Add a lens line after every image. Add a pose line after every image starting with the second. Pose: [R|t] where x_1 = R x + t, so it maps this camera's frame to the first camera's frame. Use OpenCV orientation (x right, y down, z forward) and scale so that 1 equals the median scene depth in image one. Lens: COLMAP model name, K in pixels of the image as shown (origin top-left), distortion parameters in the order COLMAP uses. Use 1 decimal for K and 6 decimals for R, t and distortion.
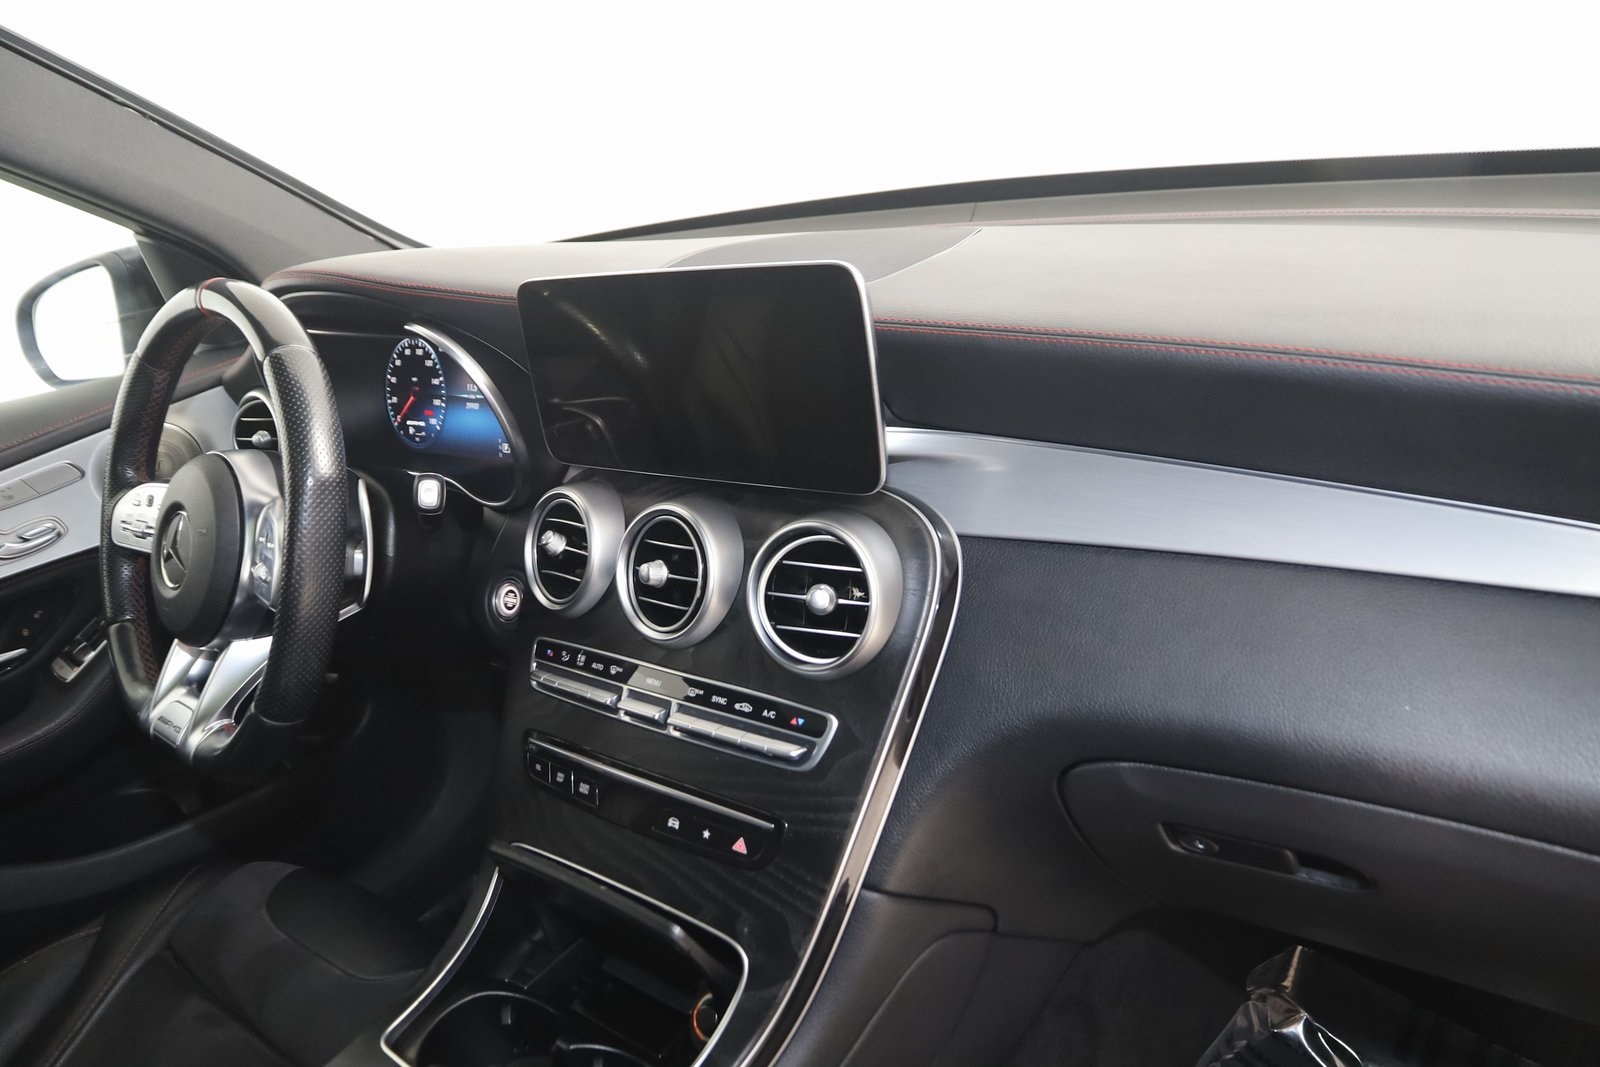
lens RADIAL K [[1113.6, 0, 794.1], [0, 1113.6, 524.0], [0, 0, 1]] dist [-0.137057, 0.119411]
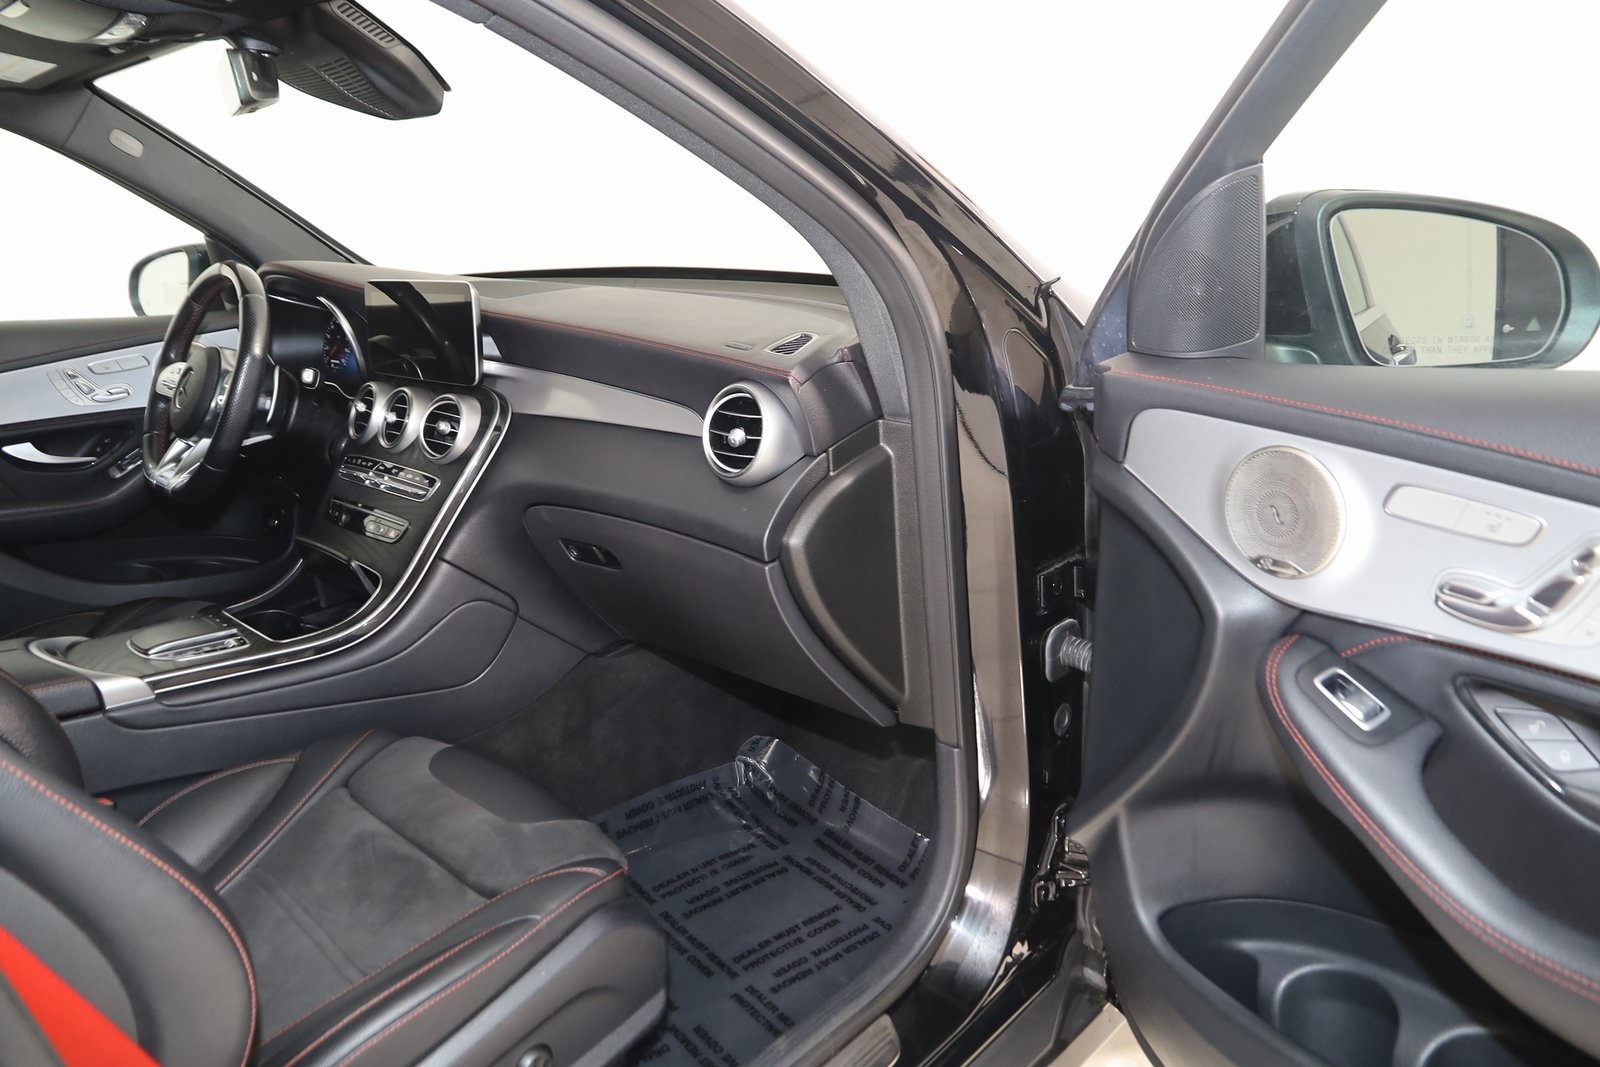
lens RADIAL K [[1126.4, 0, 800.0], [0, 1126.4, 533.5], [0, 0, 1]] dist [-0.132224, 0.117555]
pose [[0.987149, 0.151881, -0.049700, 0.694799], [-0.155472, 0.984689, -0.078837, 0.270479], [0.036965, 0.085551, 0.995648, -0.950133]]
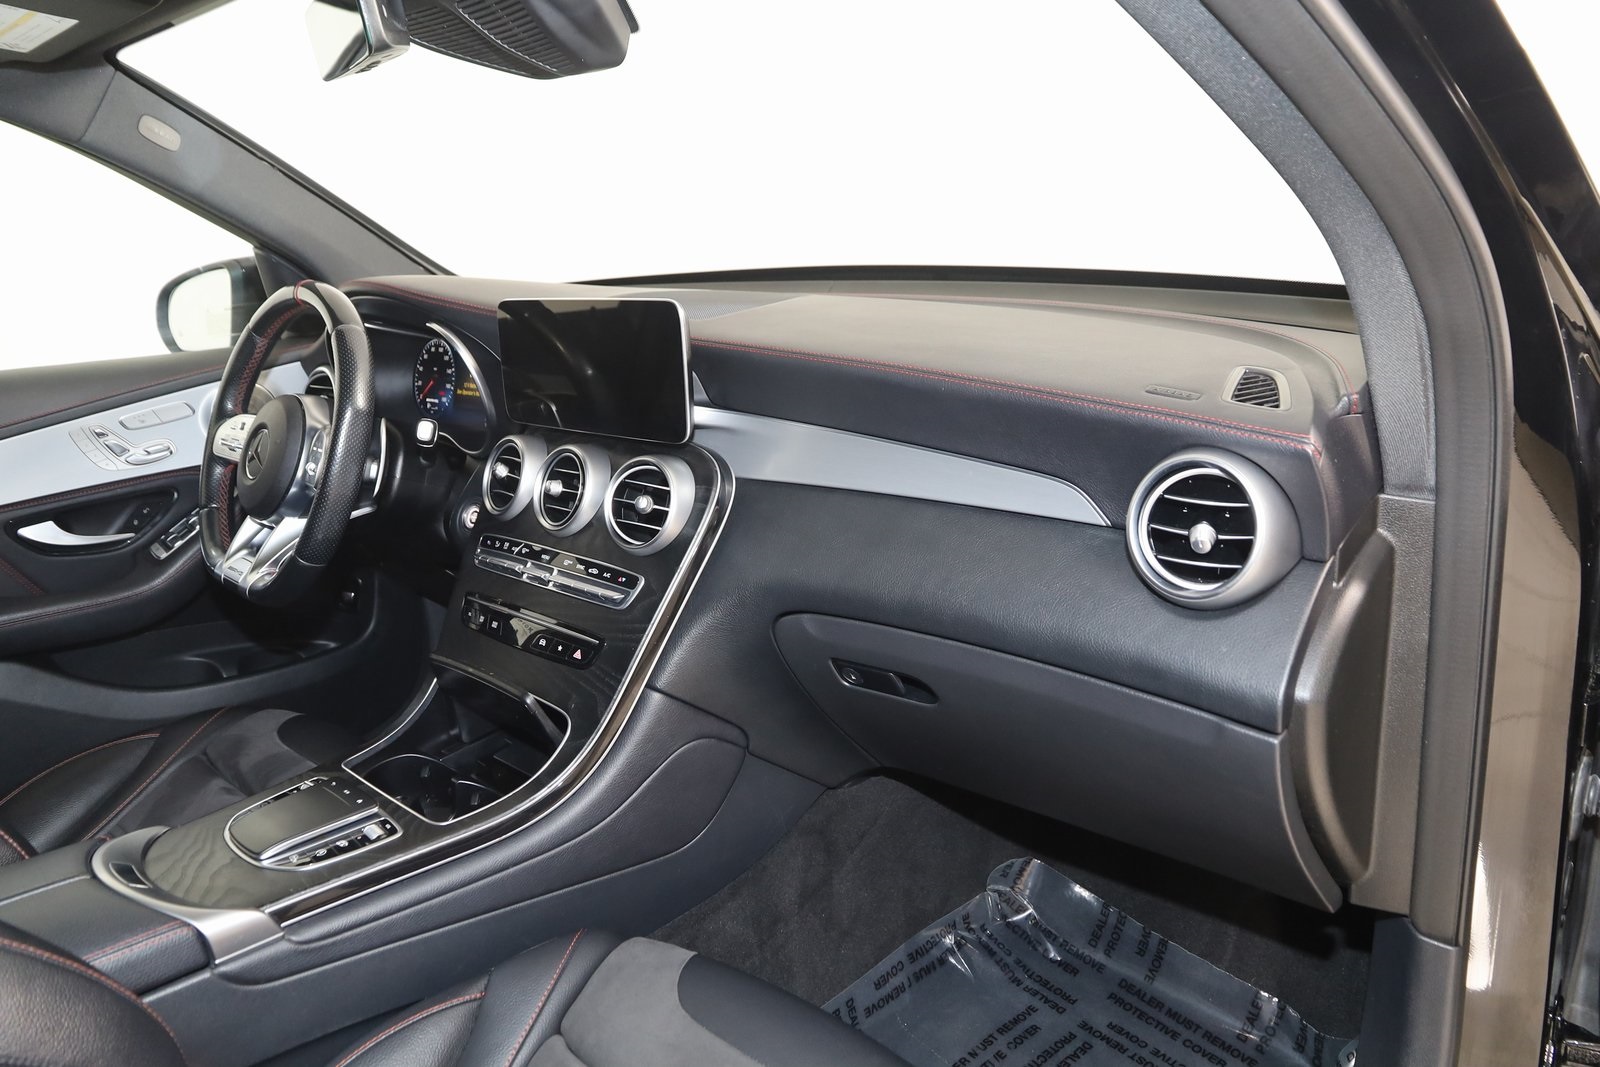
lens RADIAL K [[1113.6, 0, 794.1], [0, 1113.6, 524.0], [0, 0, 1]] dist [-0.137057, 0.119411]
pose [[0.993278, 0.108162, -0.041221, 0.244900], [-0.110864, 0.991356, -0.070165, 0.145609], [0.033276, 0.074263, 0.996683, -0.477776]]
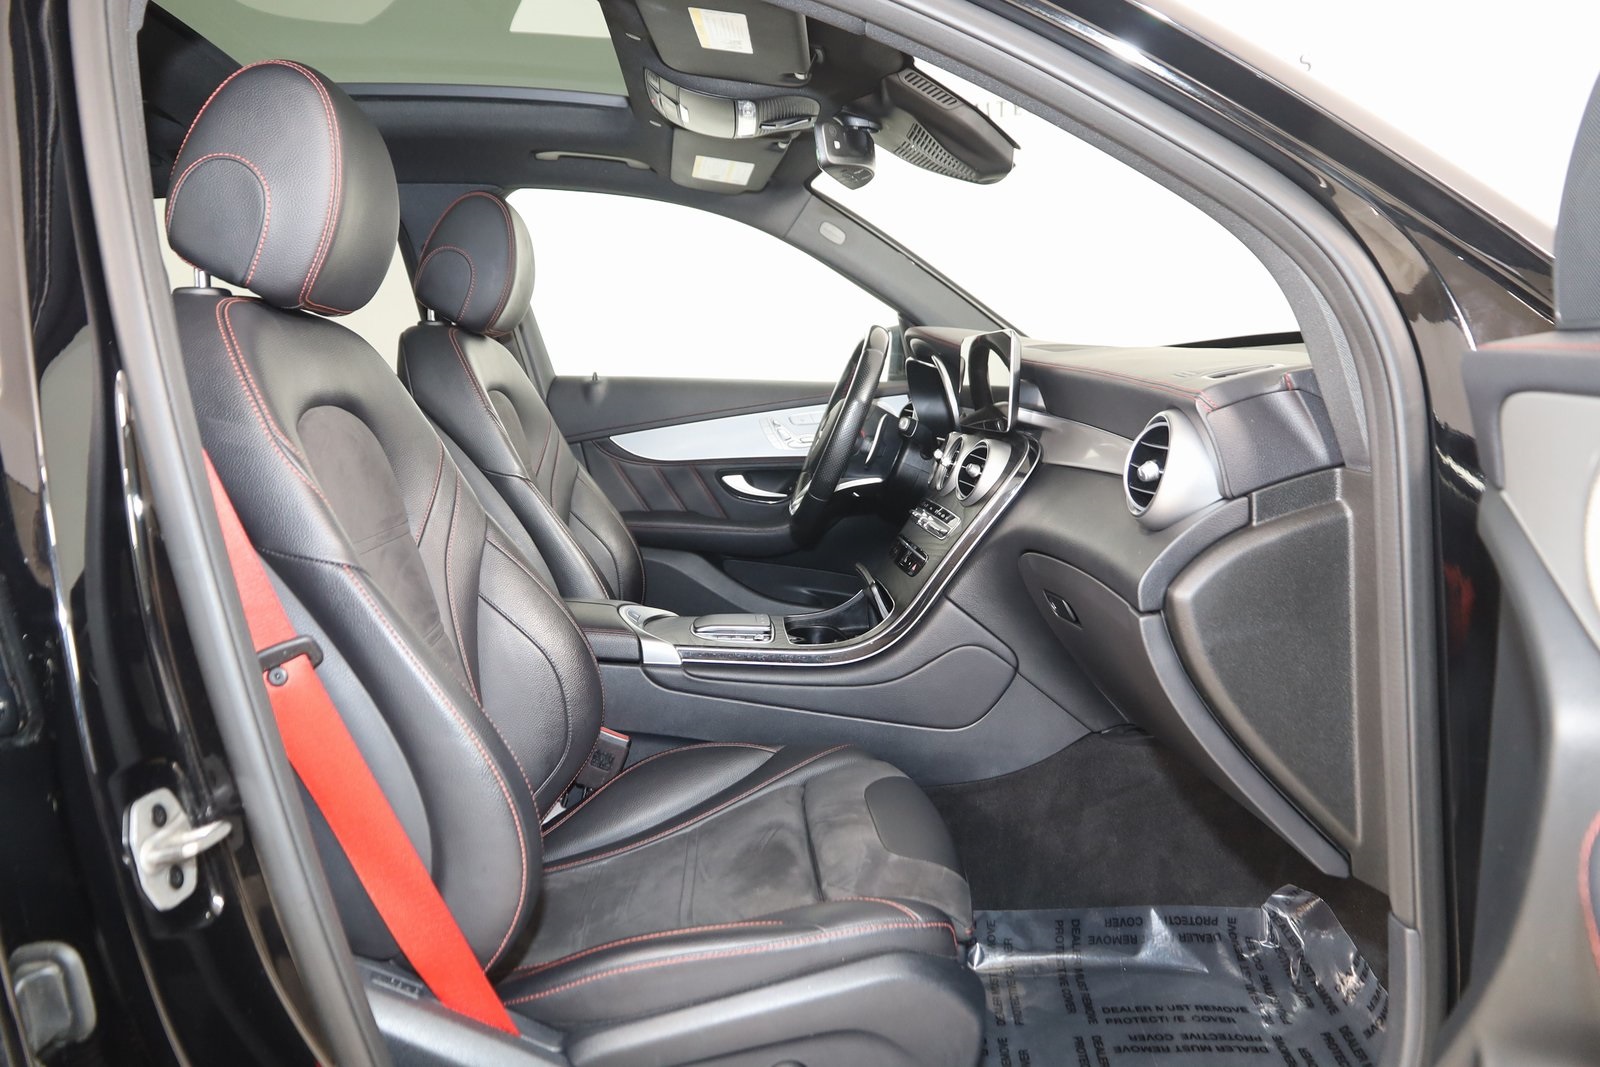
lens RADIAL K [[1113.6, 0, 794.1], [0, 1113.6, 524.0], [0, 0, 1]] dist [-0.137057, 0.119411]
pose [[0.658861, 0.238687, -0.713394, 1.130241], [-0.352126, 0.935874, -0.012085, 0.258446], [0.664762, 0.259167, 0.700659, -0.648551]]
